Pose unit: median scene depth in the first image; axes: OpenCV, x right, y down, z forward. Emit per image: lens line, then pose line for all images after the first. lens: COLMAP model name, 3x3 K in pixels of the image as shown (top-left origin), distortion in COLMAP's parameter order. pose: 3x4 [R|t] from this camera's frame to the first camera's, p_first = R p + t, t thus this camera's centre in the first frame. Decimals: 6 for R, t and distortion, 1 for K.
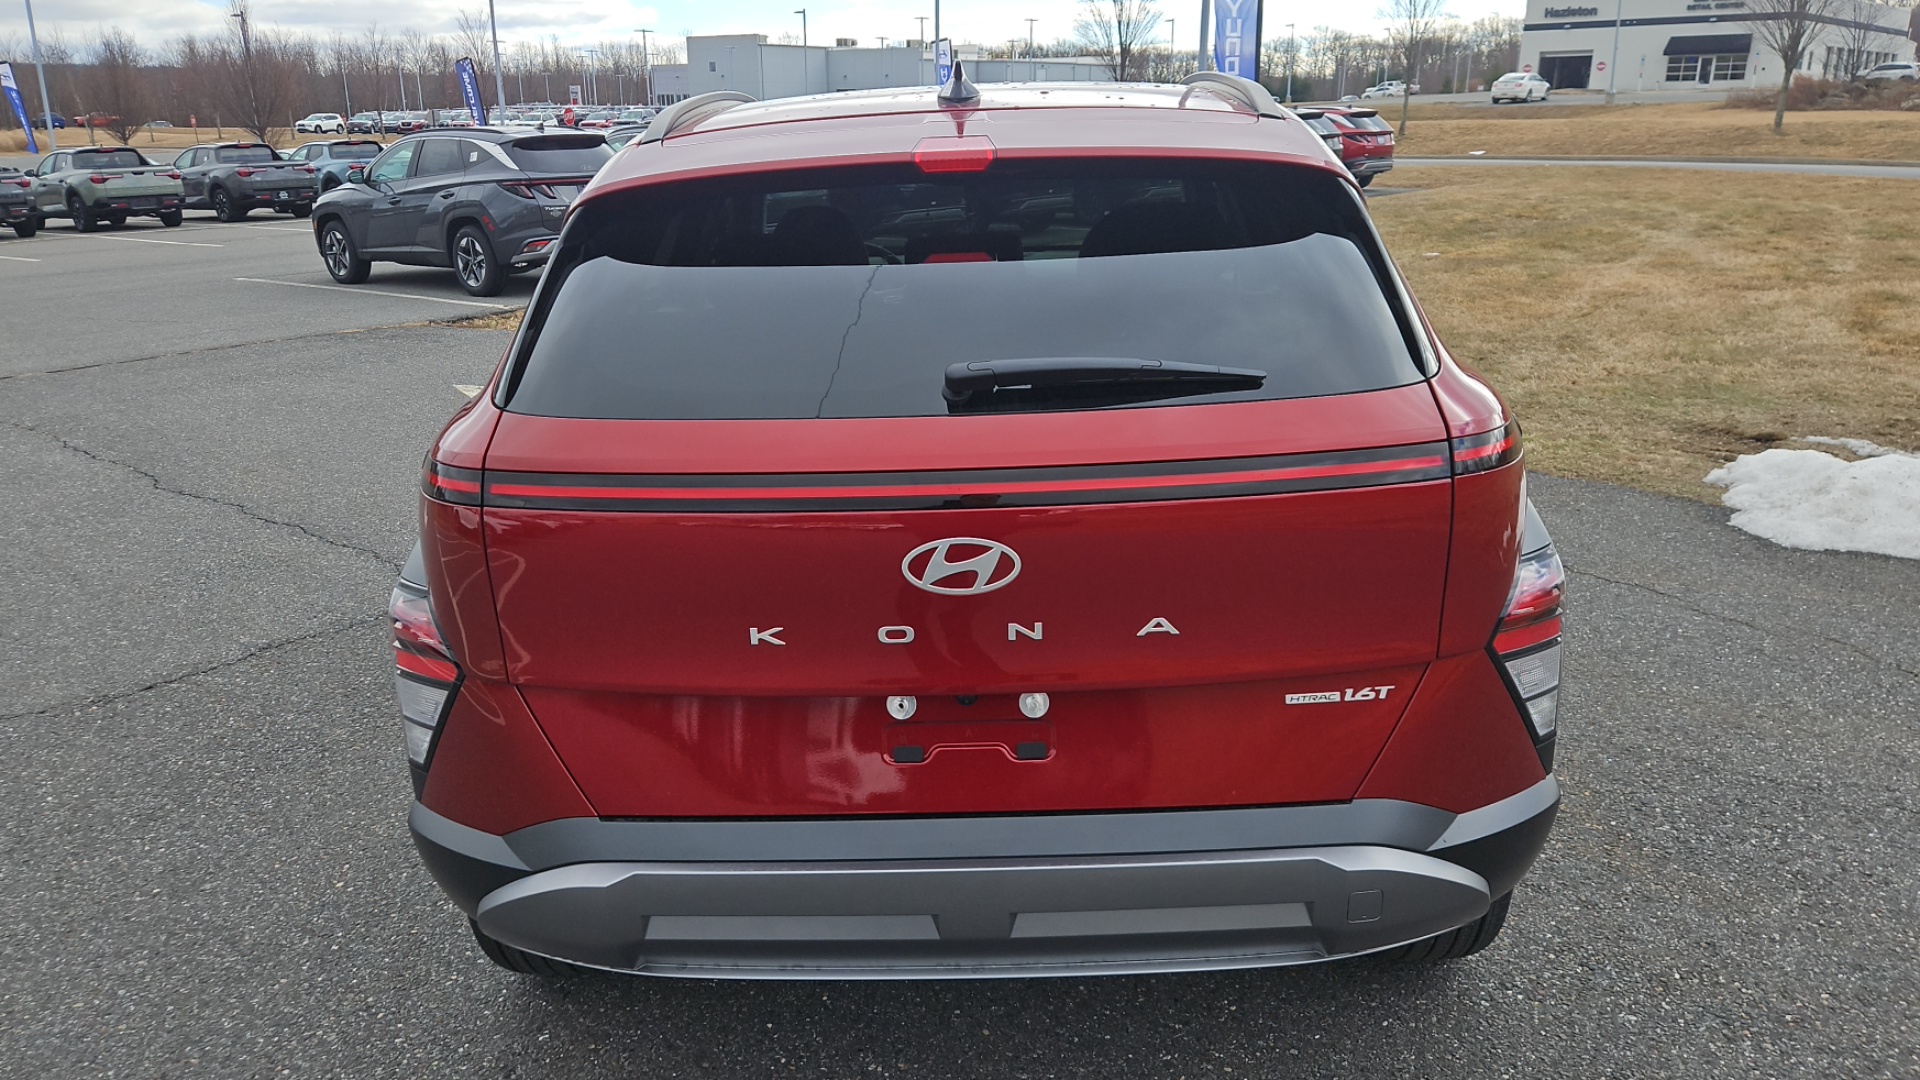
lens RADIAL K [[1400.7, 0, 954.4], [0, 1400.7, 527.7], [0, 0, 1]] dist [0.060800, -0.026406]
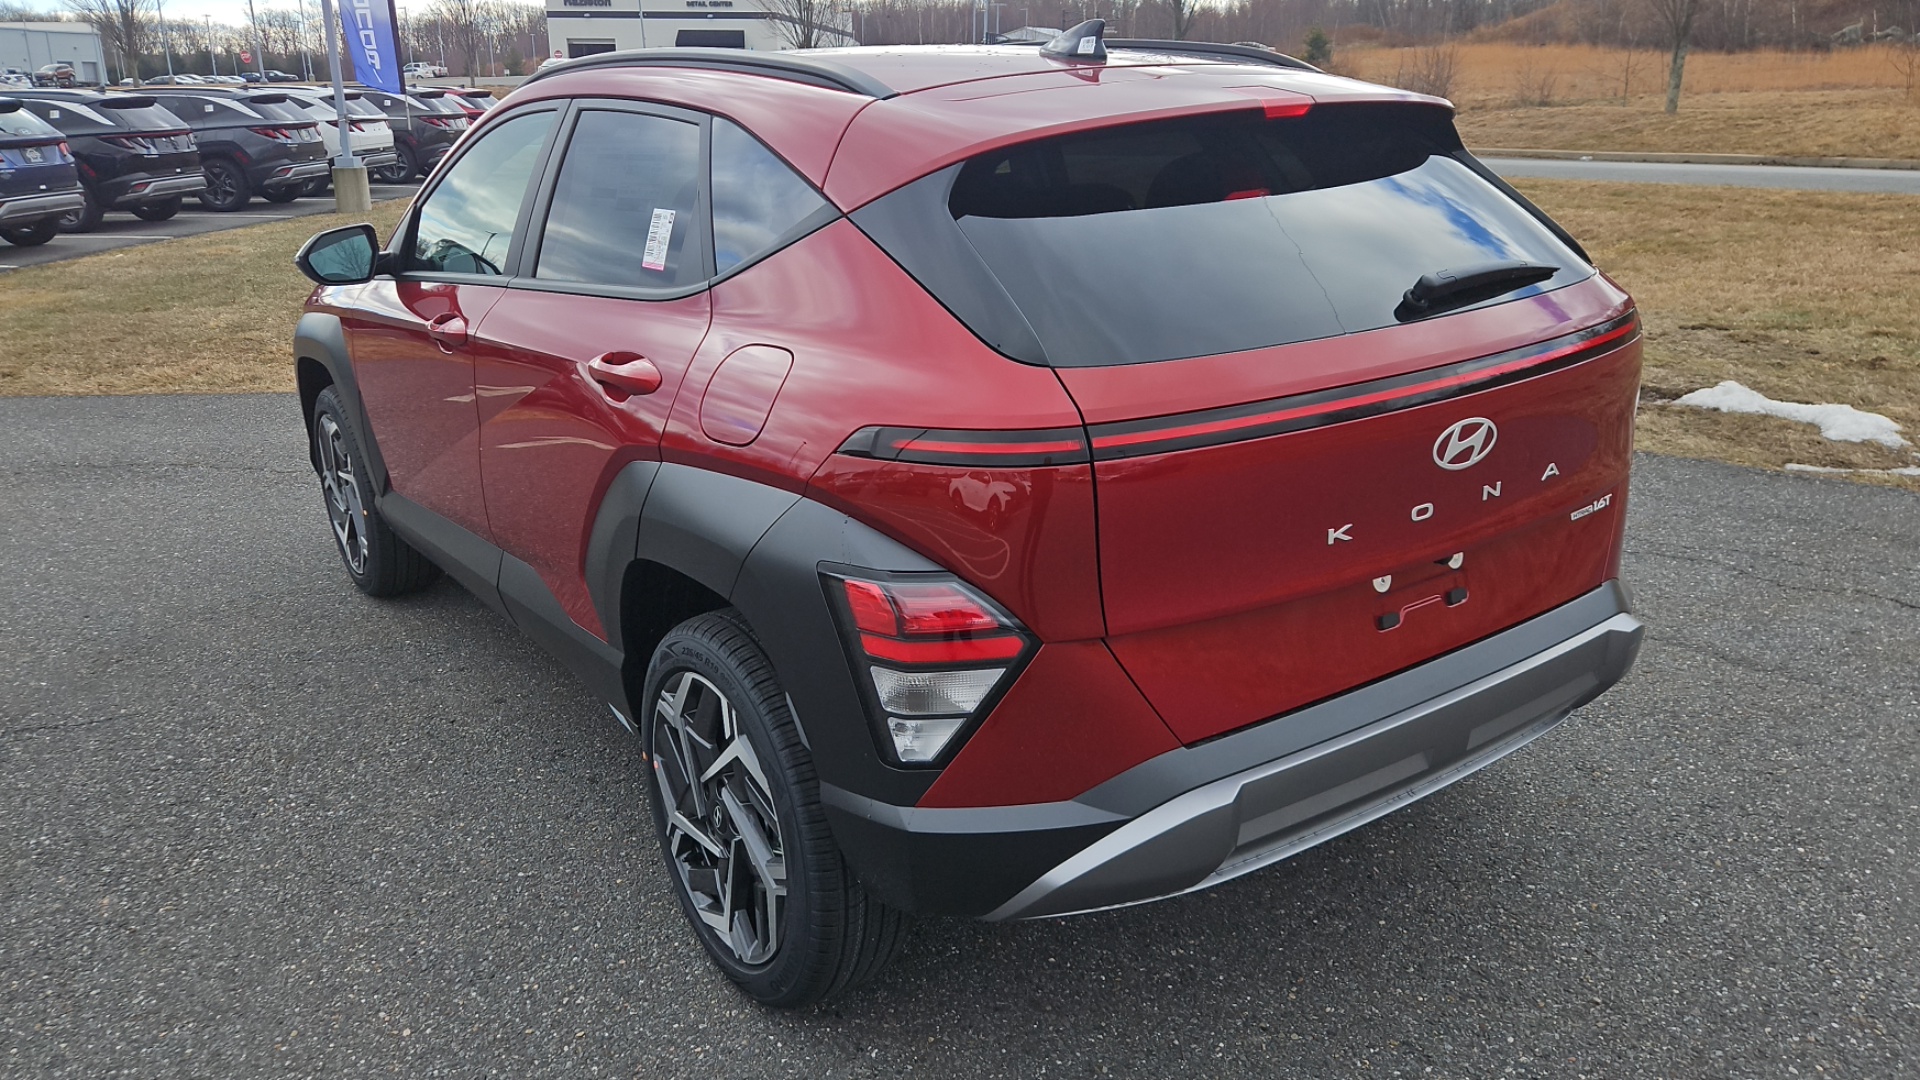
lens RADIAL K [[1400.7, 0, 958.7], [0, 1400.7, 547.2], [0, 0, 1]] dist [0.060800, -0.026406]
pose [[0.803065, -0.181562, 0.567559, -0.989248], [0.168607, 0.982763, 0.075815, -0.046947], [-0.571541, 0.034810, 0.819835, 0.255228]]
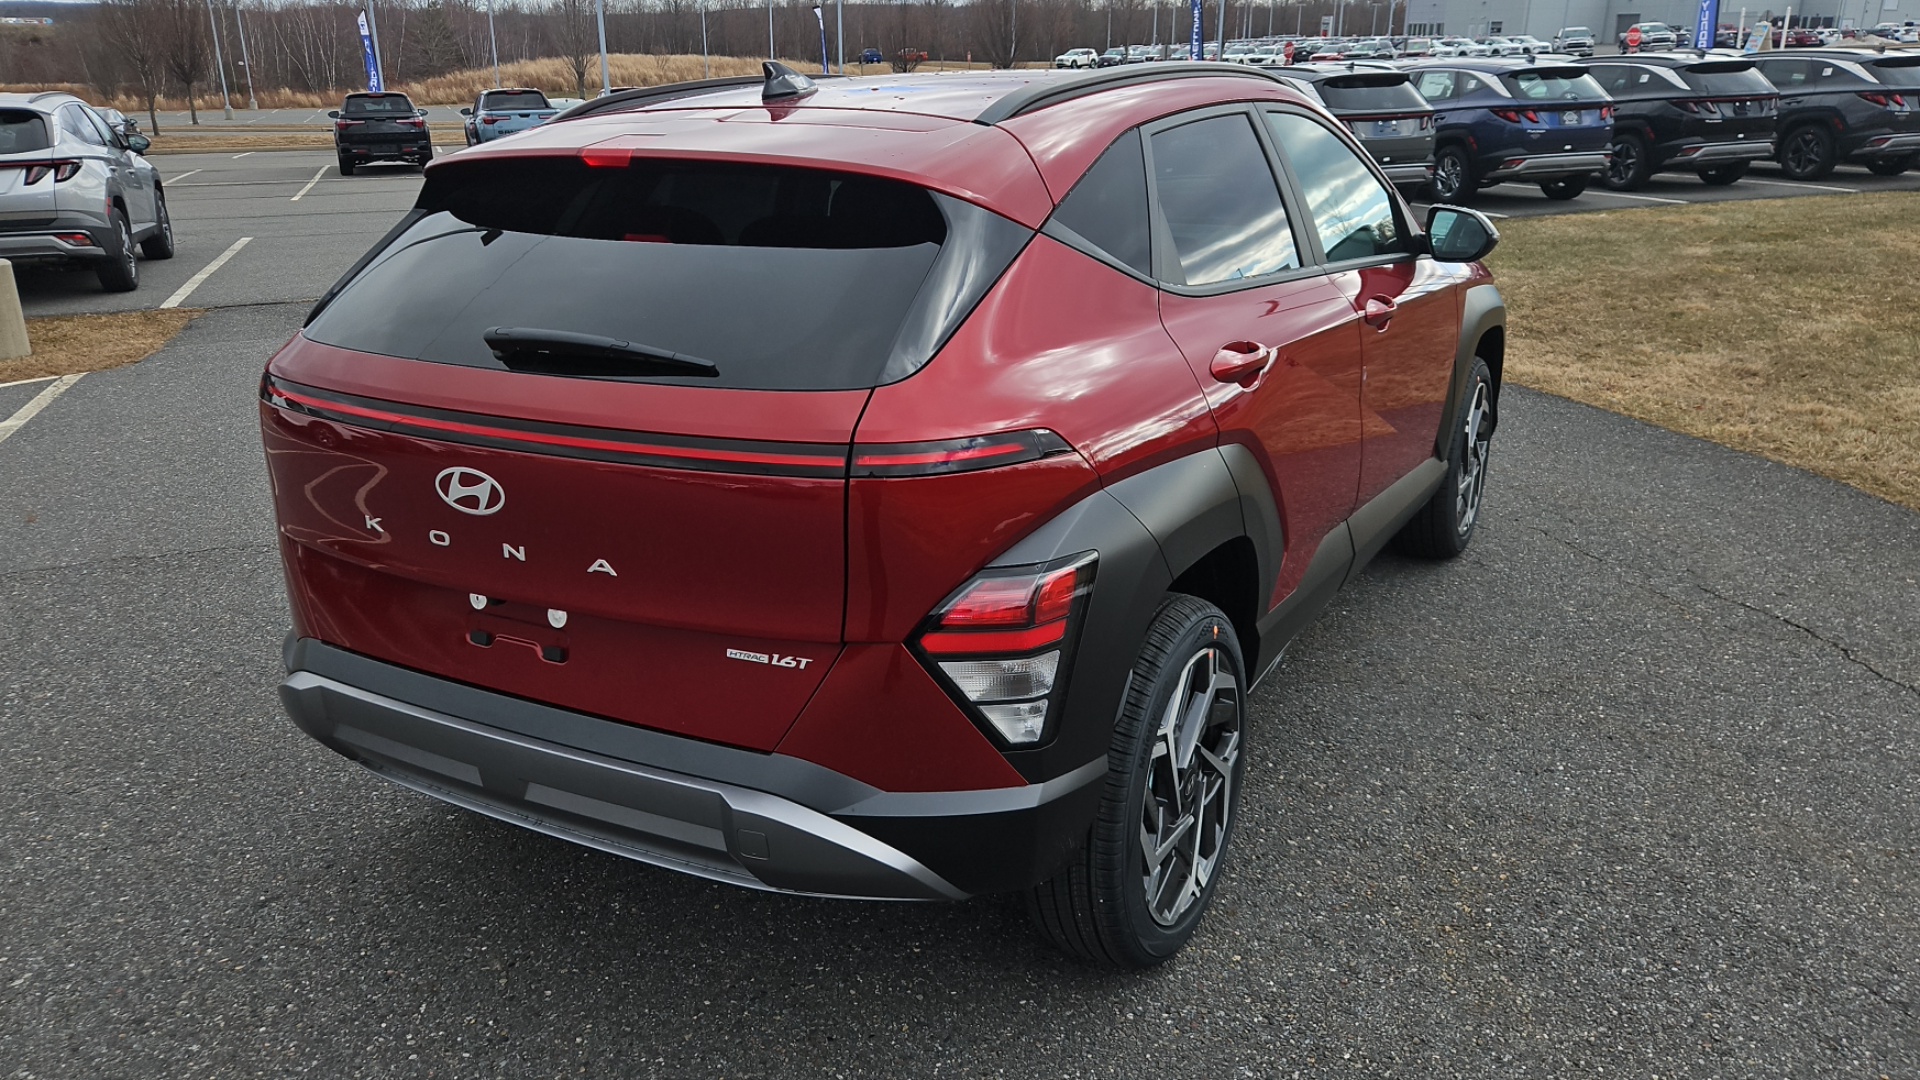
lens RADIAL K [[1400.7, 0, 950.9], [0, 1400.7, 546.0], [0, 0, 1]] dist [0.060800, -0.026406]
pose [[0.880844, 0.163338, -0.444336, 0.903127], [-0.138975, 0.986456, 0.087121, -0.088679], [0.452548, -0.014988, 0.891614, 0.072912]]
